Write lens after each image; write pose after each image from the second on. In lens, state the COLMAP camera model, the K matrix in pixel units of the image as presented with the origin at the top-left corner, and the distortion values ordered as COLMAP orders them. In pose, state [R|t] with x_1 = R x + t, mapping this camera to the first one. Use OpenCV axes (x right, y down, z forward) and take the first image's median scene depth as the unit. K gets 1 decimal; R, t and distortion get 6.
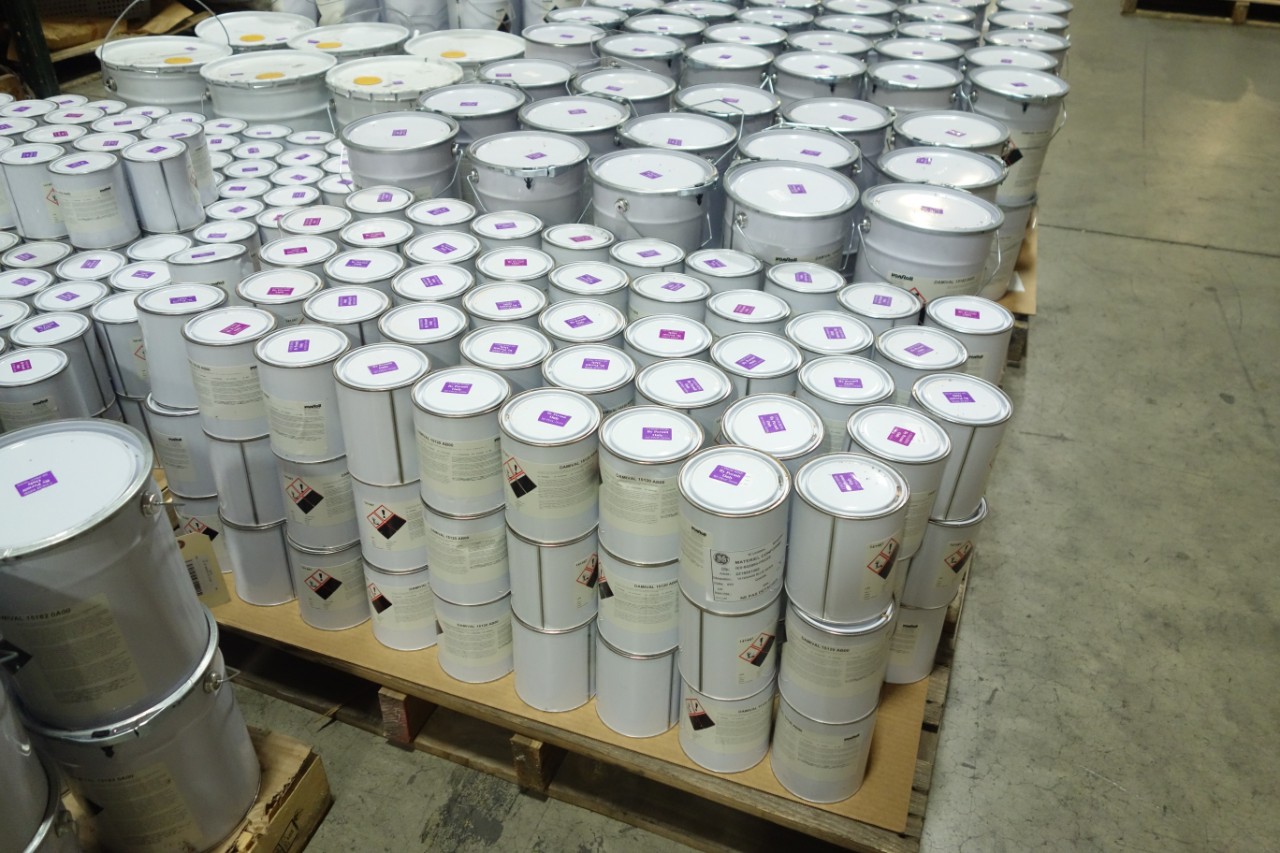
lens RADIAL K [[1008.7, 0, 640.0], [0, 1008.7, 426.5], [0, 0, 1]] dist [0.009109, 0.001777]
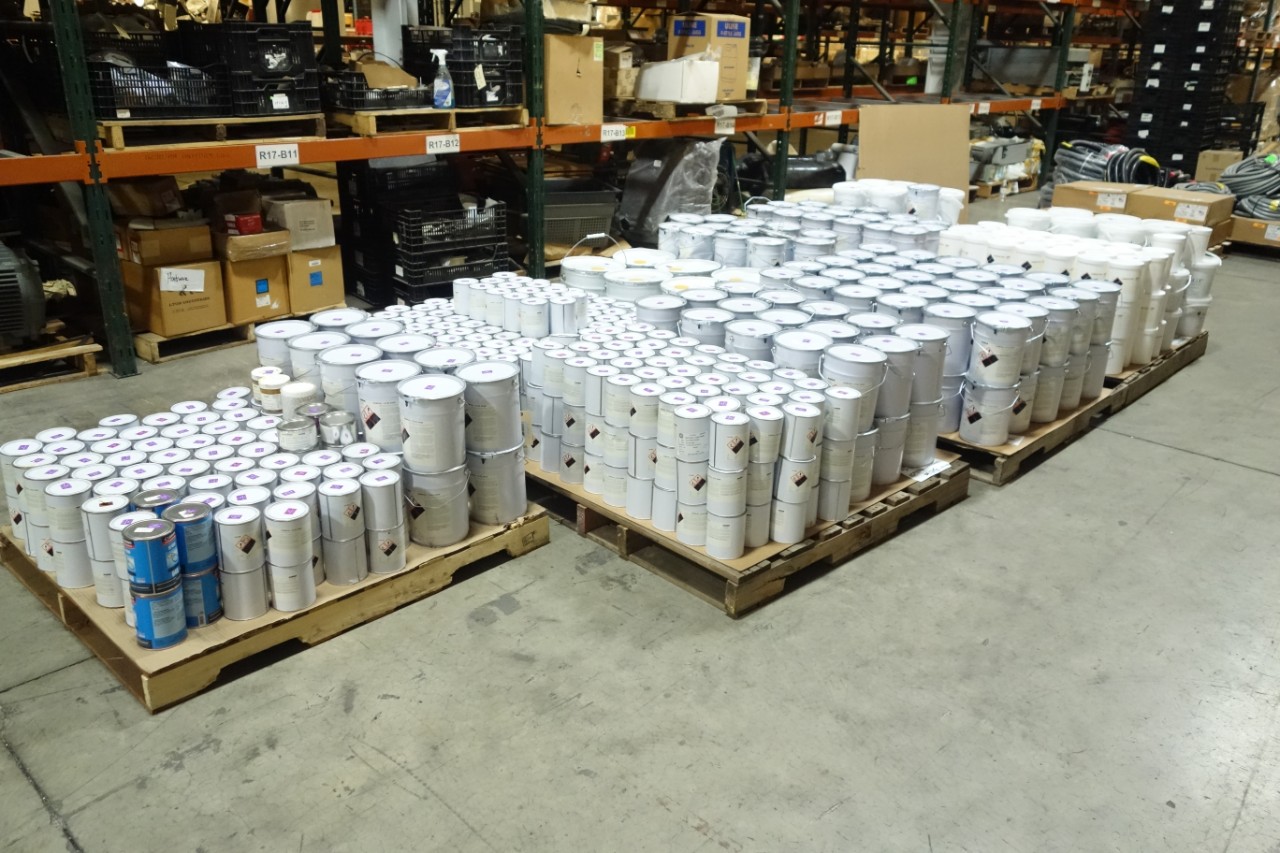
lens RADIAL K [[983.5, 0, 640.0], [0, 983.5, 426.5], [0, 0, 1]] dist [0.031631, -0.000819]
pose [[0.906852, 0.155803, -0.391593, 0.675217], [-0.239616, 0.954976, -0.174946, 0.395281], [0.346705, 0.252482, 0.903354, -0.995702]]
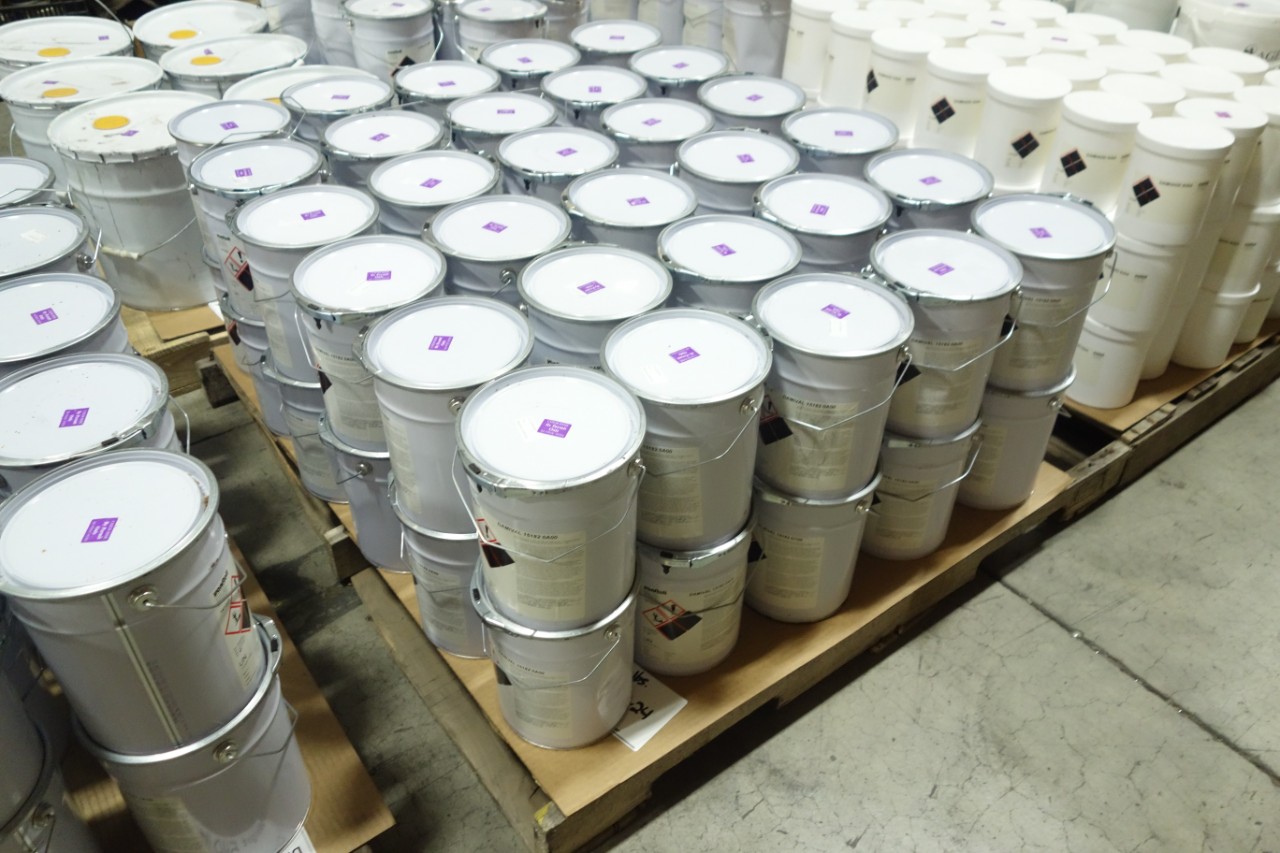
lens RADIAL K [[983.5, 0, 640.0], [0, 983.5, 426.5], [0, 0, 1]] dist [0.031631, -0.000819]
pose [[0.830294, 0.340970, -0.440852, 0.842716], [-0.316300, 0.939573, 0.130984, -0.562304], [0.458875, 0.030687, 0.887971, 0.789615]]
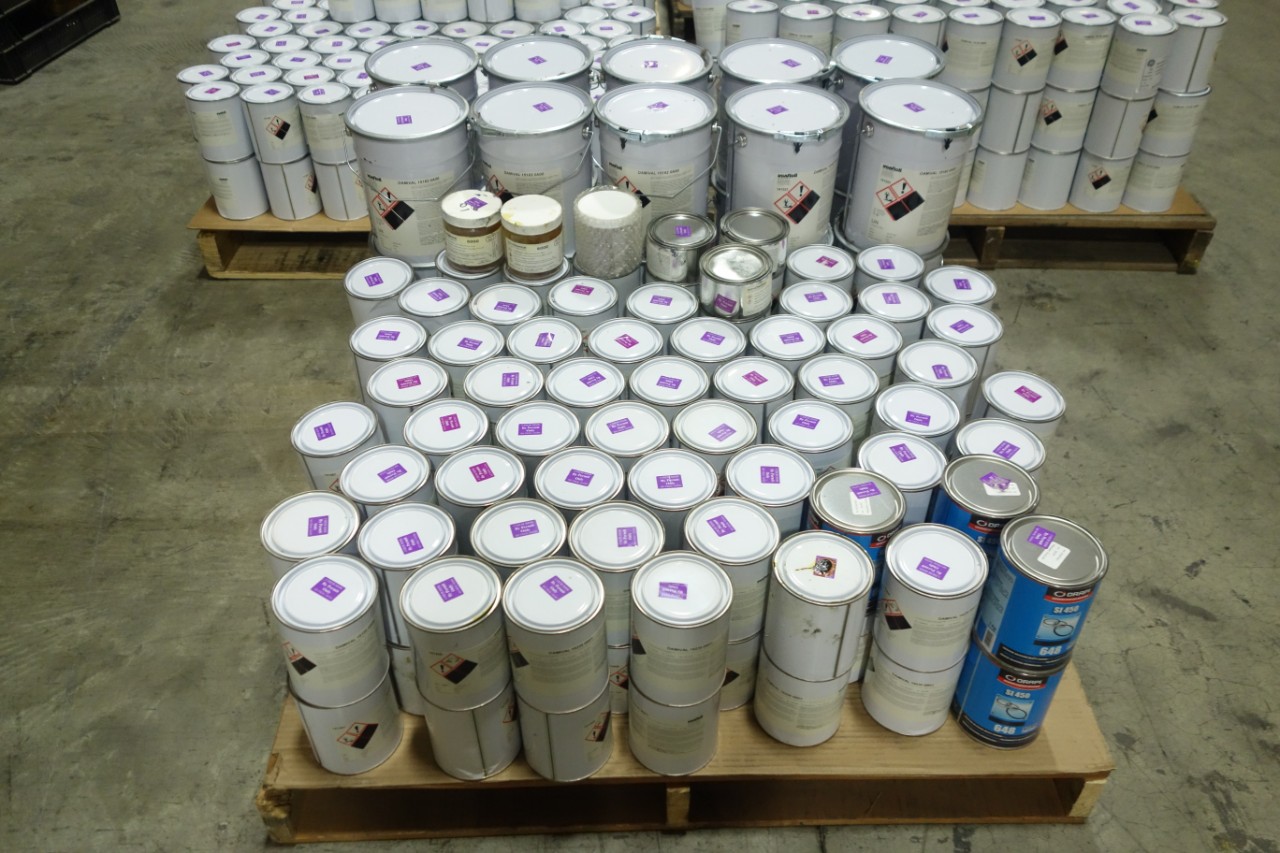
lens RADIAL K [[983.5, 0, 640.0], [0, 983.5, 426.5], [0, 0, 1]] dist [0.031631, -0.000819]
pose [[0.943465, -0.229809, 0.238876, -0.976829], [0.198301, 0.968780, 0.148801, 0.215485], [-0.265614, -0.093019, 0.959581, -0.442217]]
